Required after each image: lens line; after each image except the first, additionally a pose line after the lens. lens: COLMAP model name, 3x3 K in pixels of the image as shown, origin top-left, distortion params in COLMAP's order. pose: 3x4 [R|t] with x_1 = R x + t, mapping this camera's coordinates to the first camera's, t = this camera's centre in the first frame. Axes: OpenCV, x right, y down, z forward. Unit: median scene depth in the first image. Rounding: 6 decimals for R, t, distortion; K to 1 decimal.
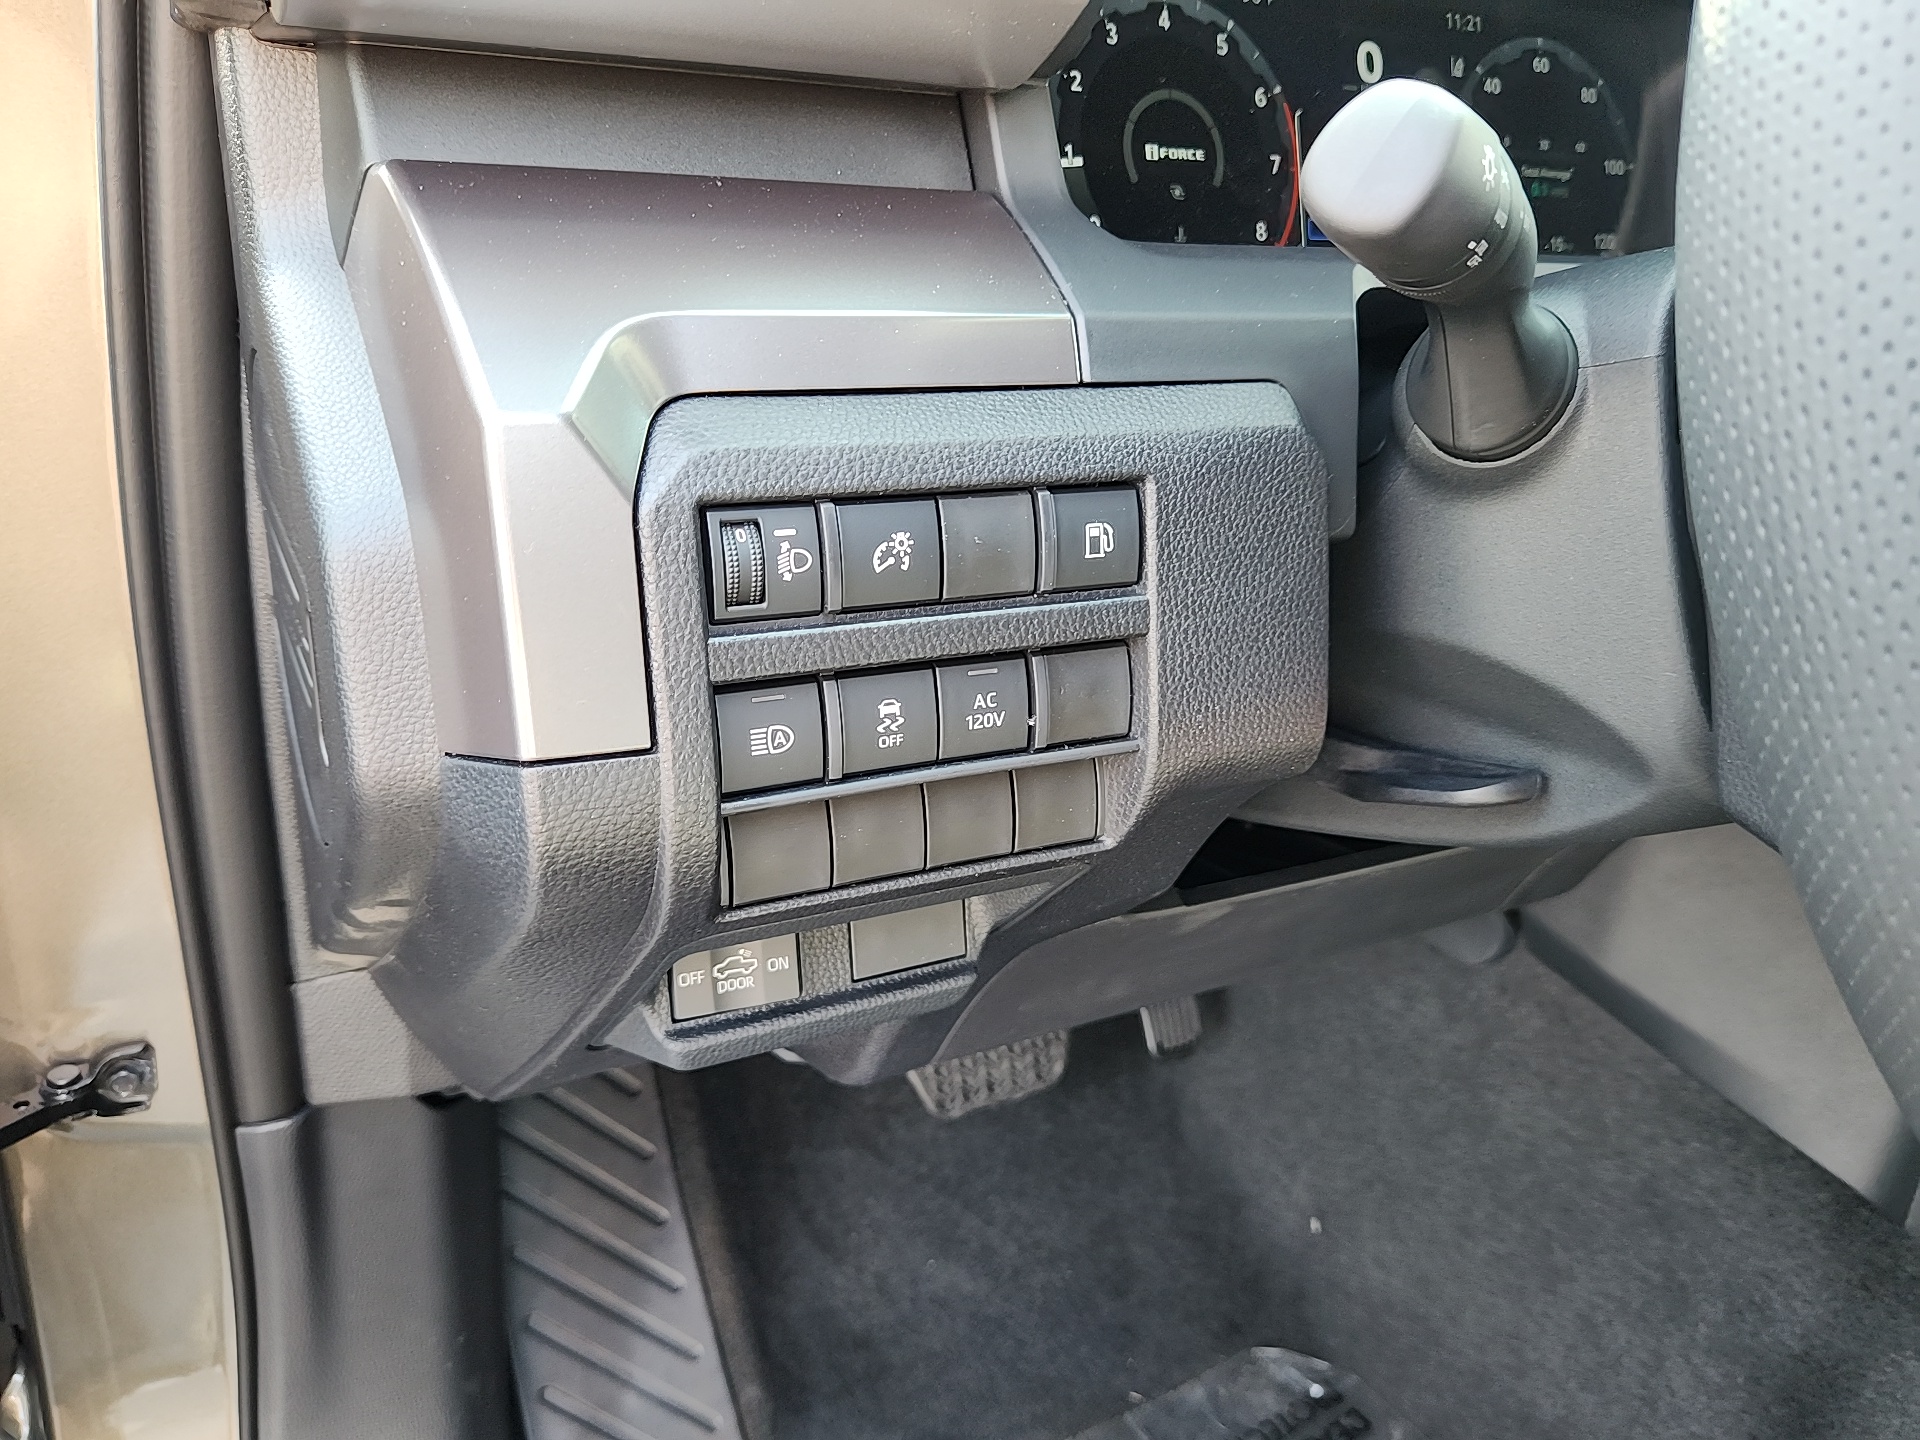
lens RADIAL K [[1407.1, 0, 960.2], [0, 1407.1, 725.1], [0, 0, 1]] dist [0.030812, -0.052195]
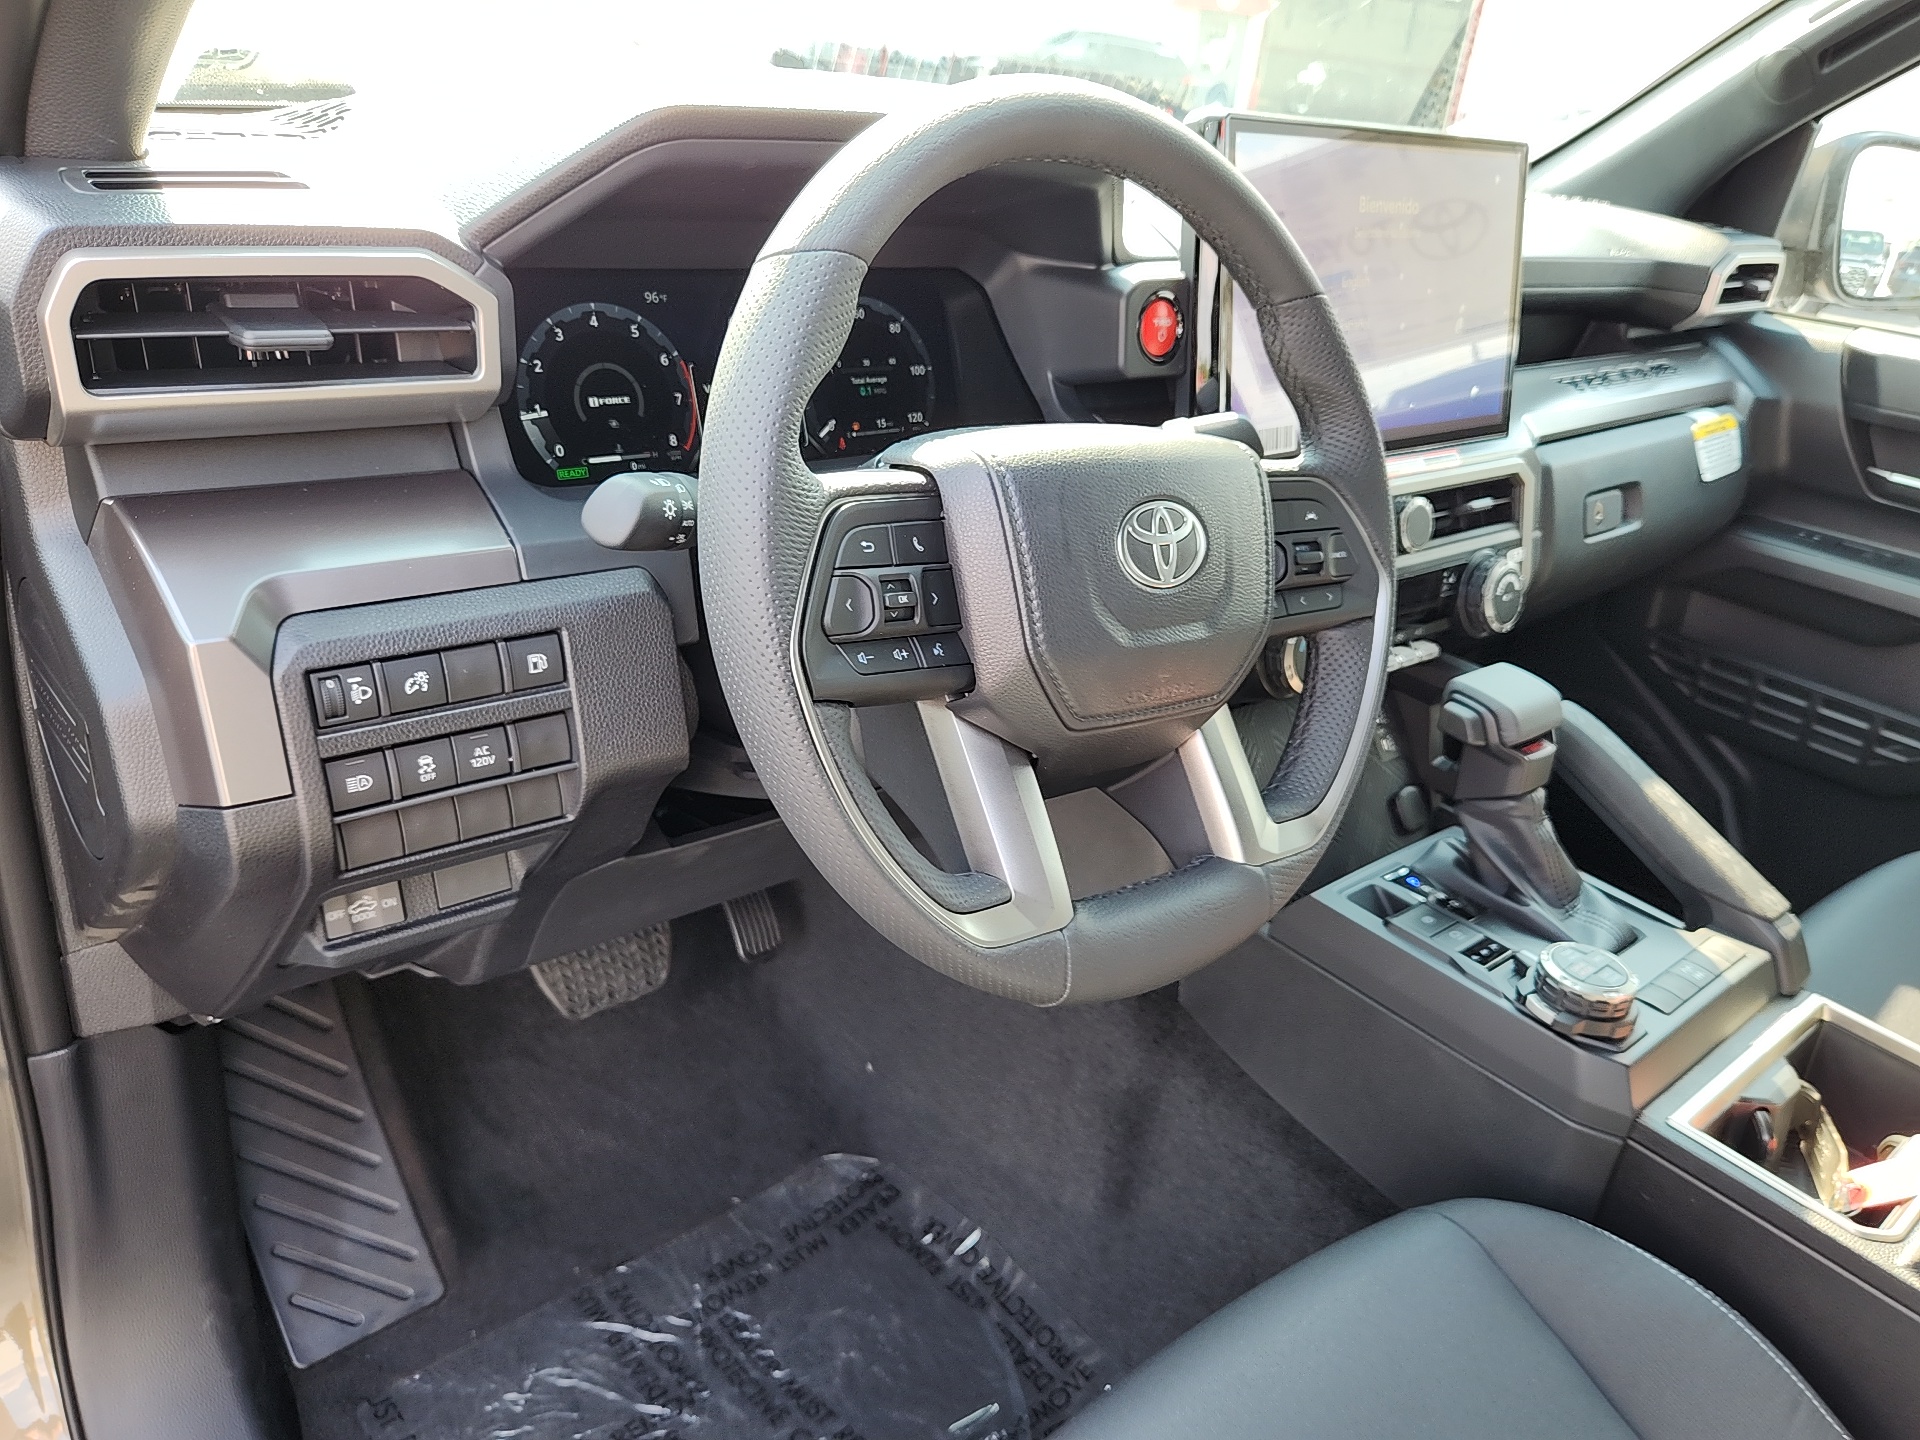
lens RADIAL K [[1405.1, 0, 1002.2], [0, 1405.1, 746.9], [0, 0, 1]] dist [0.043507, -0.056088]
pose [[0.973196, -0.079865, 0.215666, 0.231387], [0.069304, 0.996017, 0.056105, -0.064438], [-0.219288, -0.039654, 0.974854, -0.813984]]
